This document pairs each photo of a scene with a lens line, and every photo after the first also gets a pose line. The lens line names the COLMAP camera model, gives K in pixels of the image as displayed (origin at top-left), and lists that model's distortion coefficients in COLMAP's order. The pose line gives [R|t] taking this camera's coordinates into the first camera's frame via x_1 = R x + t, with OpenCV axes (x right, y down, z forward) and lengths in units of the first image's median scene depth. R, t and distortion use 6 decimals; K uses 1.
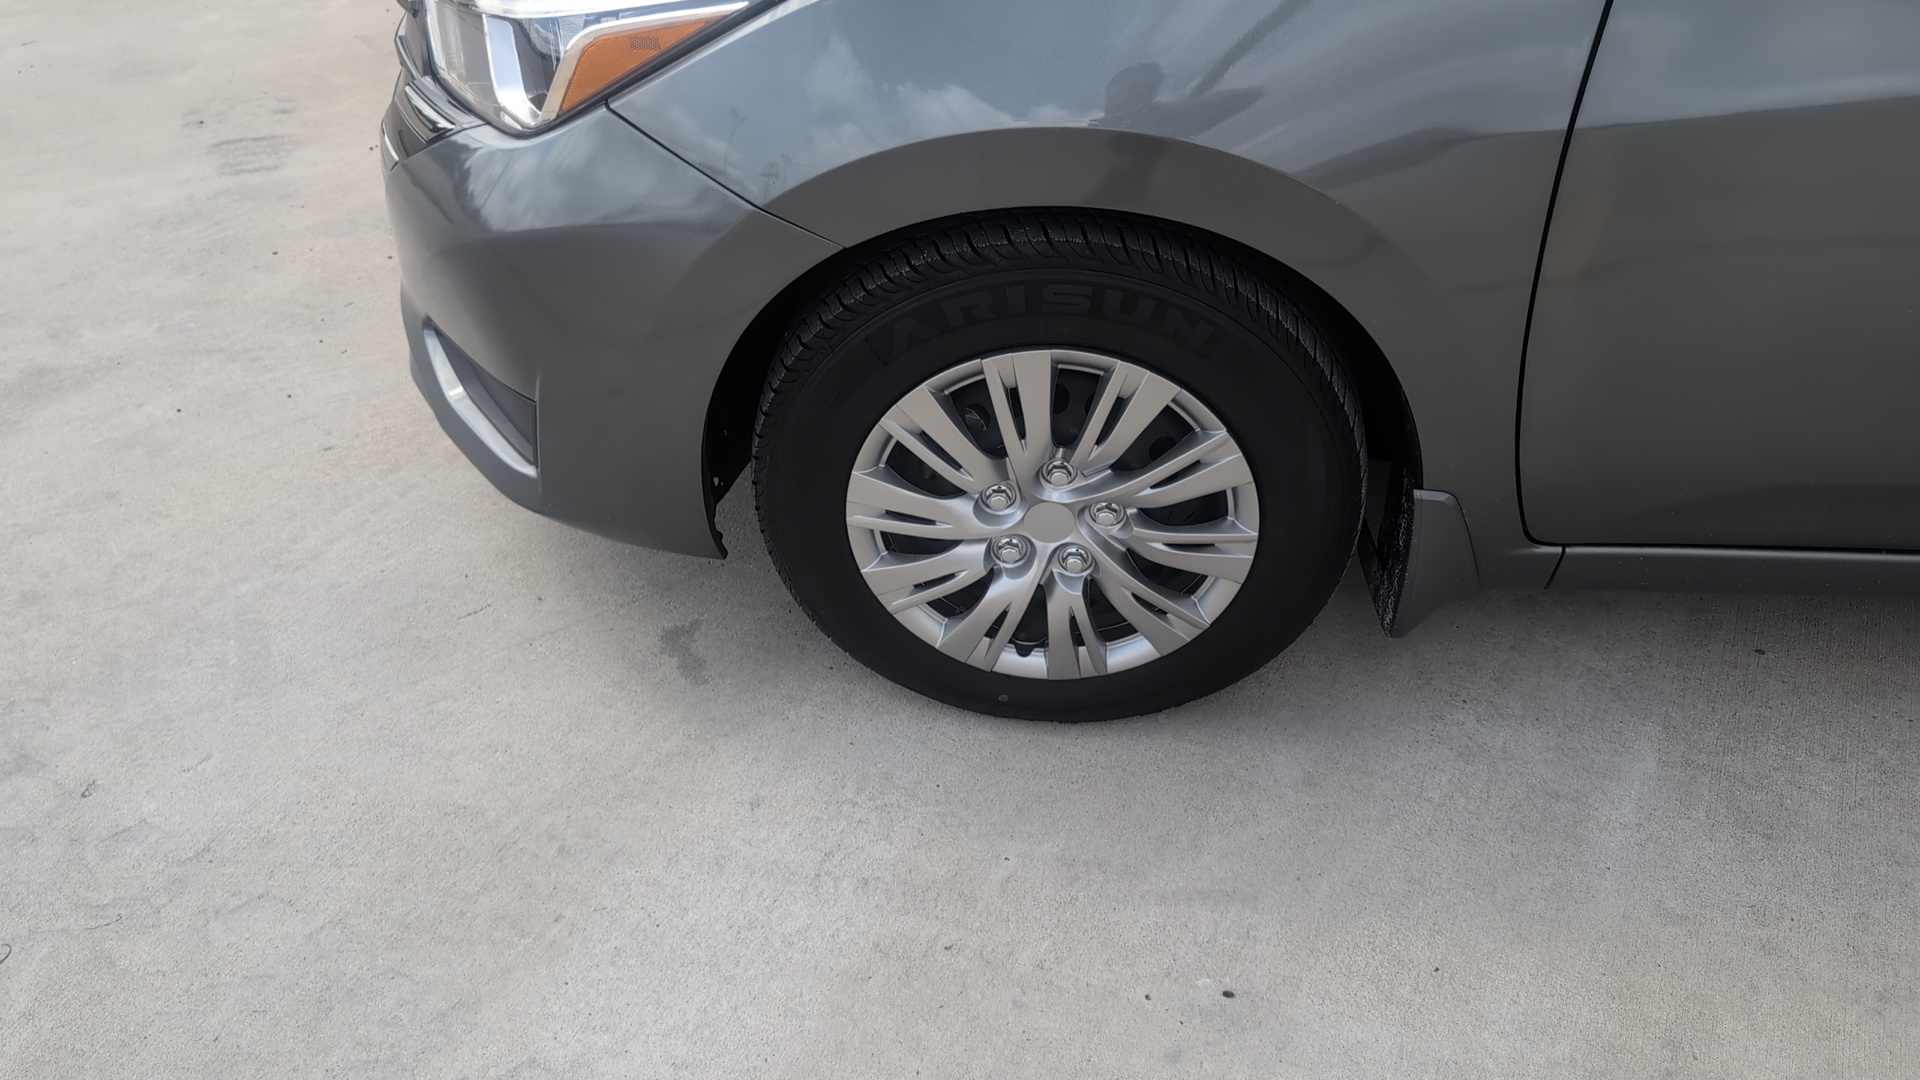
lens RADIAL K [[1682.1, 0, 959.4], [0, 1682.1, 535.7], [0, 0, 1]] dist [0.008218, 0.003997]
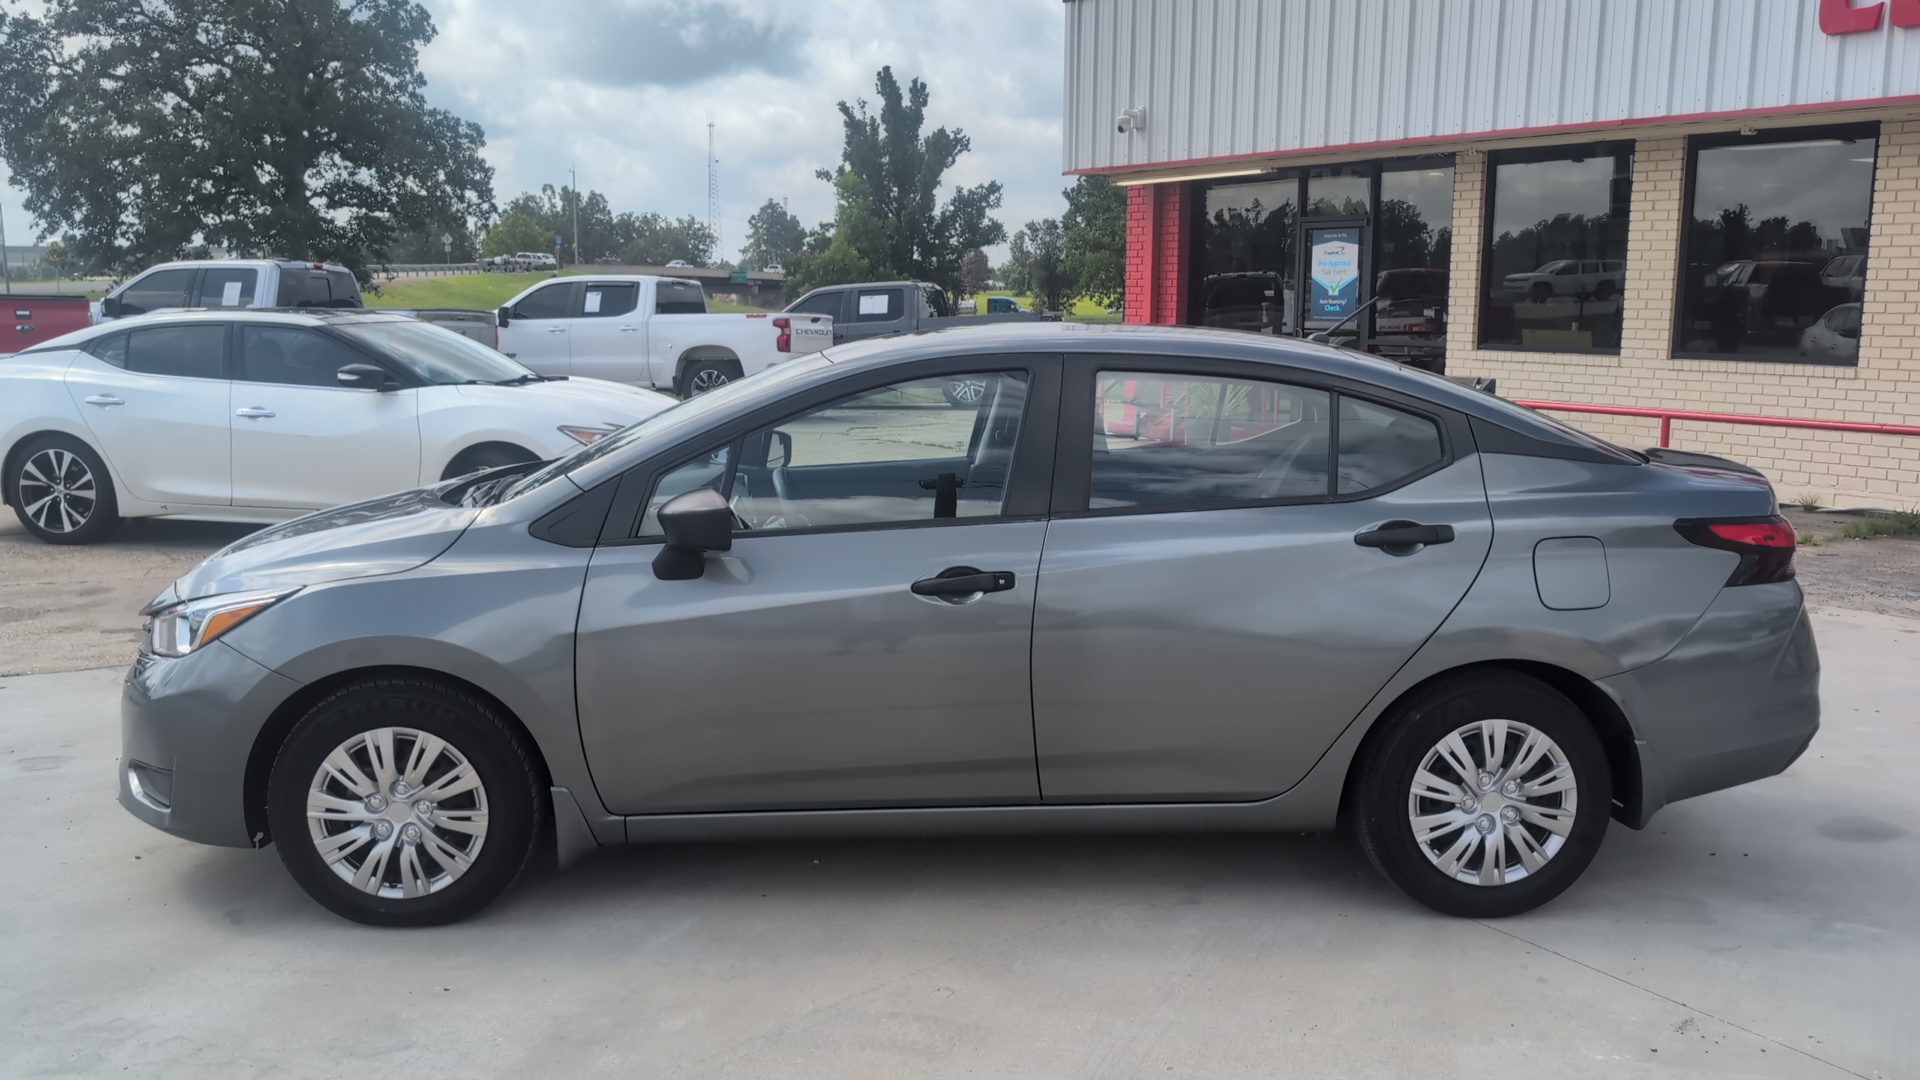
lens RADIAL K [[1627.1, 0, 961.9], [0, 1627.1, 512.9], [0, 0, 1]] dist [0.011226, 0.009185]
pose [[0.989923, -0.003948, 0.141548, 0.517330], [0.073908, 0.867060, -0.492692, 0.817073], [-0.120785, 0.498189, 0.858615, -1.267806]]
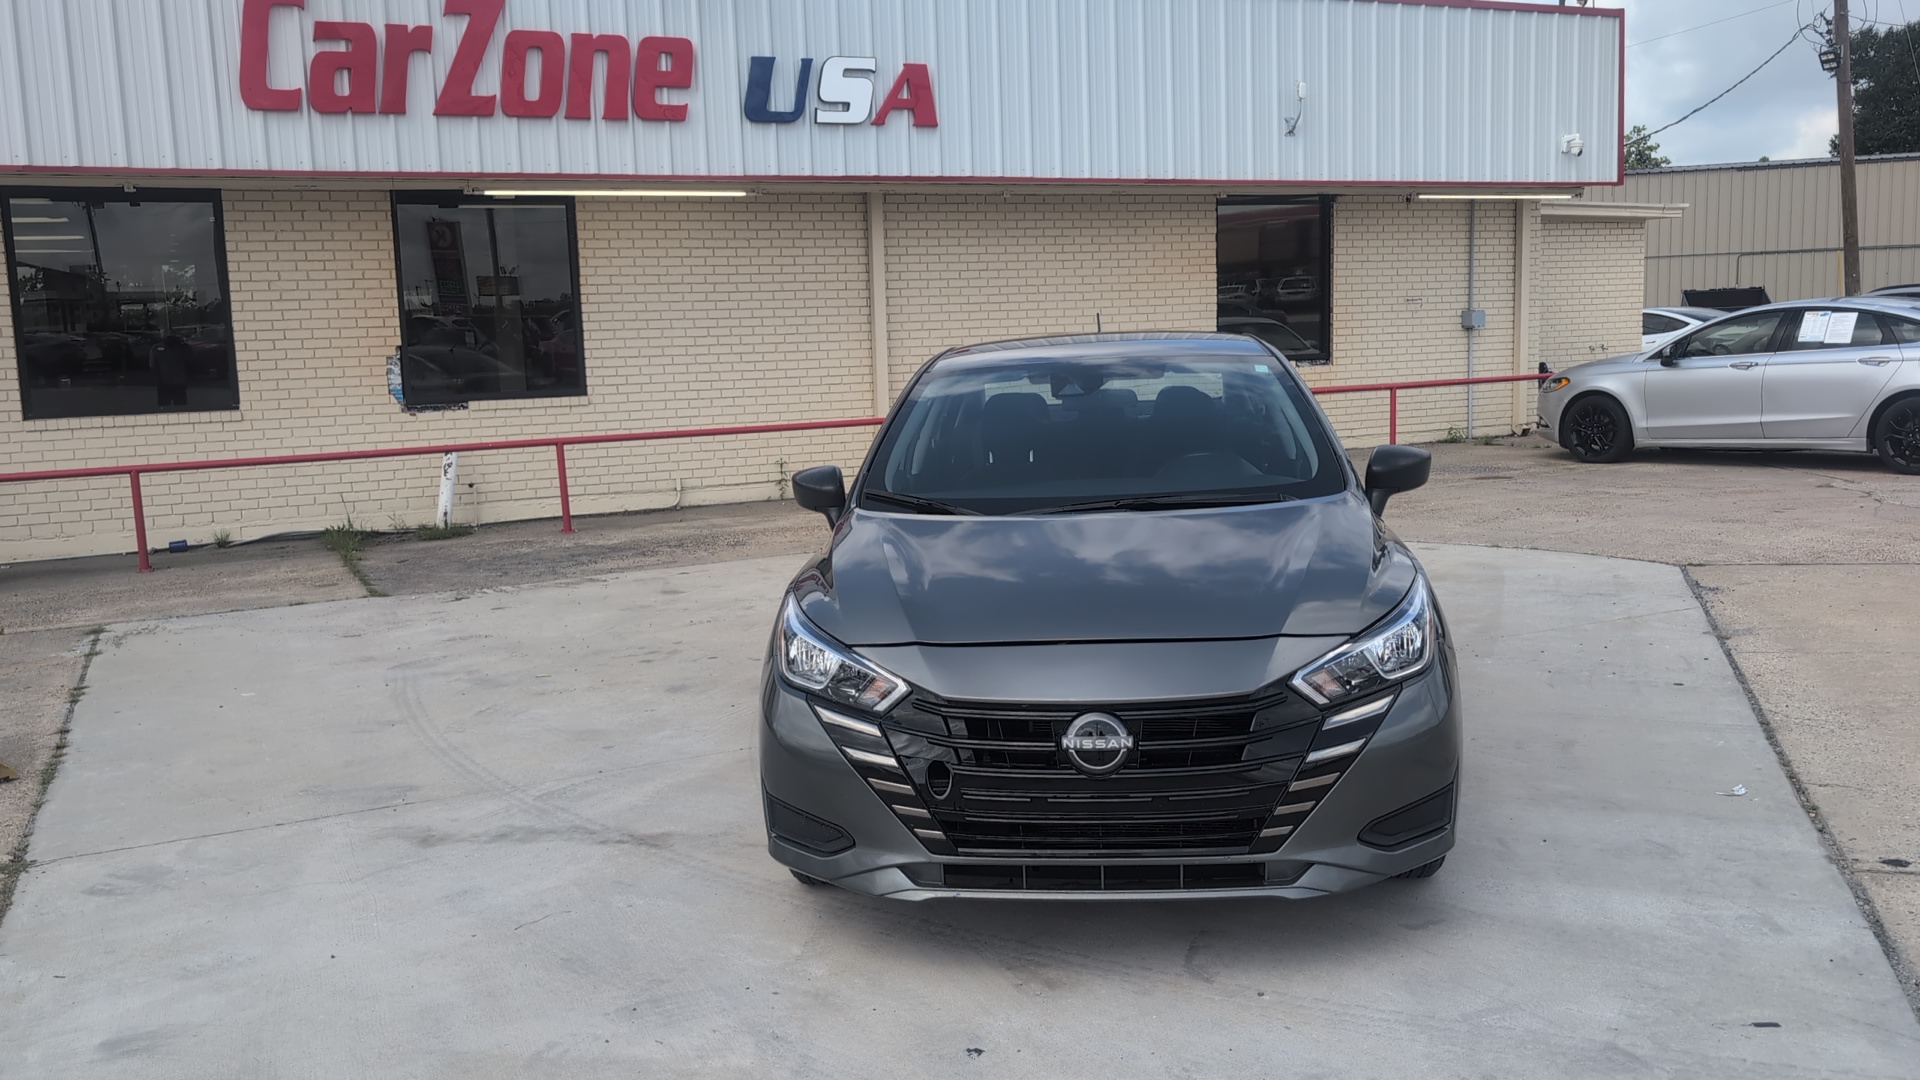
lens RADIAL K [[1602.3, 0, 960.0], [0, 1602.3, 540.0], [0, 0, 1]] dist [0.043049, -0.125875]
pose [[0.018397, -0.122406, 0.992310, -2.442236], [0.637624, 0.765901, 0.082657, -0.984208], [-0.770128, 0.631199, 0.092139, 1.181577]]
